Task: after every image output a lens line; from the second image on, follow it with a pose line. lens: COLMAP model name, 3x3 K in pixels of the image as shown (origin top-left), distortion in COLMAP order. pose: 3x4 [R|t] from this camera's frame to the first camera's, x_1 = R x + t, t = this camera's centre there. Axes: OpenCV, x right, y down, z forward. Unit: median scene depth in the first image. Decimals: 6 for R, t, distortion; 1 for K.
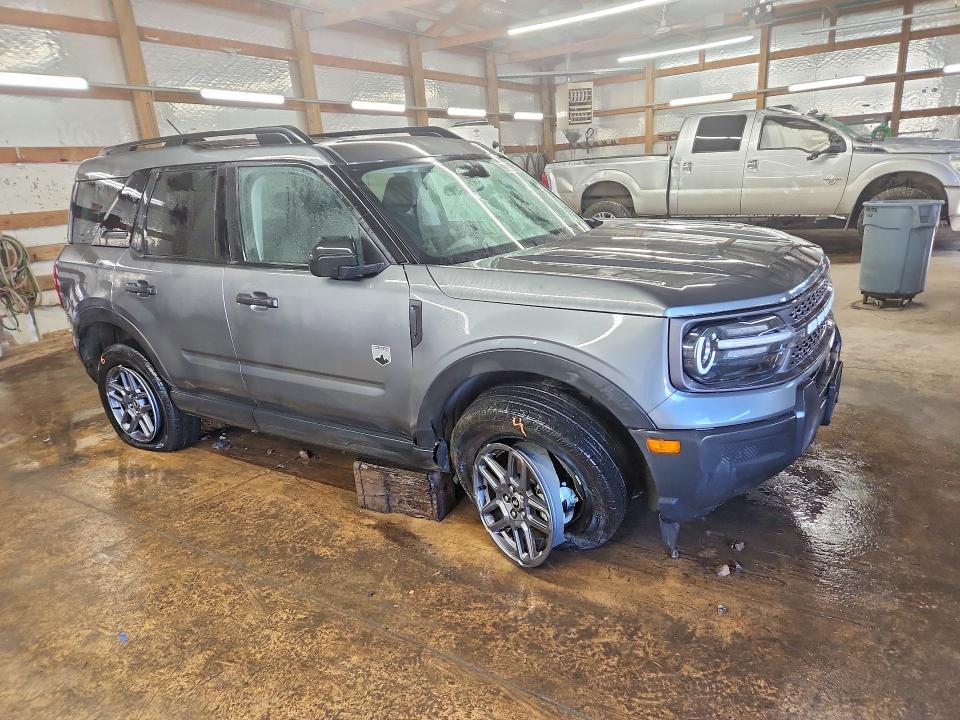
lens RADIAL K [[636.9, 0, 488.1], [0, 636.9, 363.8], [0, 0, 1]] dist [0.031625, -0.005039]
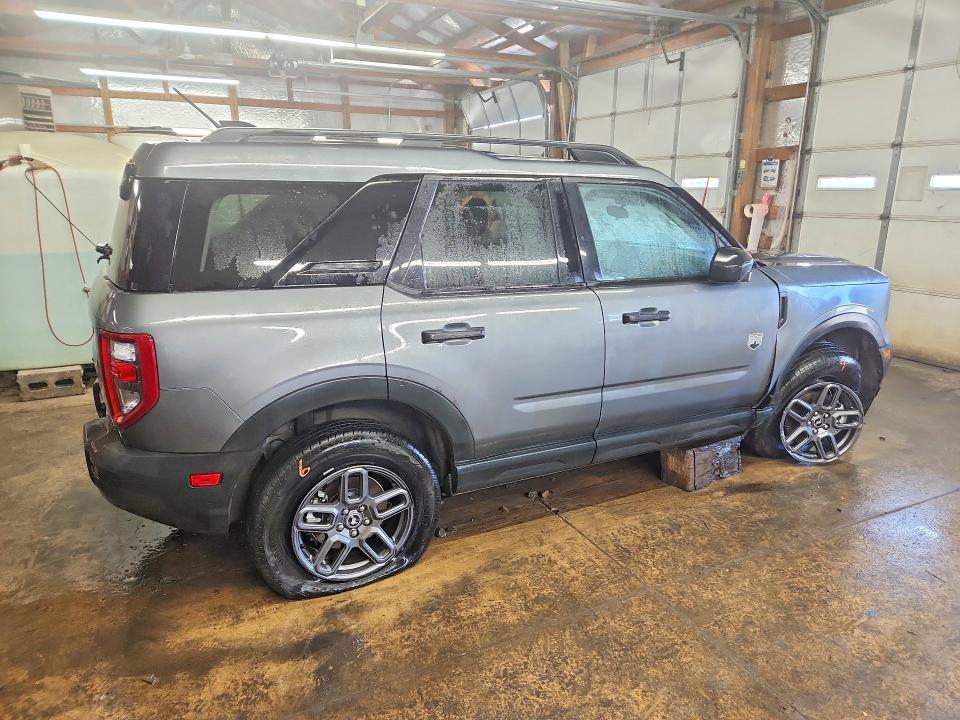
lens RADIAL K [[636.9, 0, 489.6], [0, 636.9, 353.7], [0, 0, 1]] dist [0.031625, -0.005039]
pose [[0.522899, -0.151174, 0.838882, -1.204061], [0.211713, 0.976342, 0.043978, -0.124410], [-0.825684, 0.154606, 0.542533, 0.607199]]
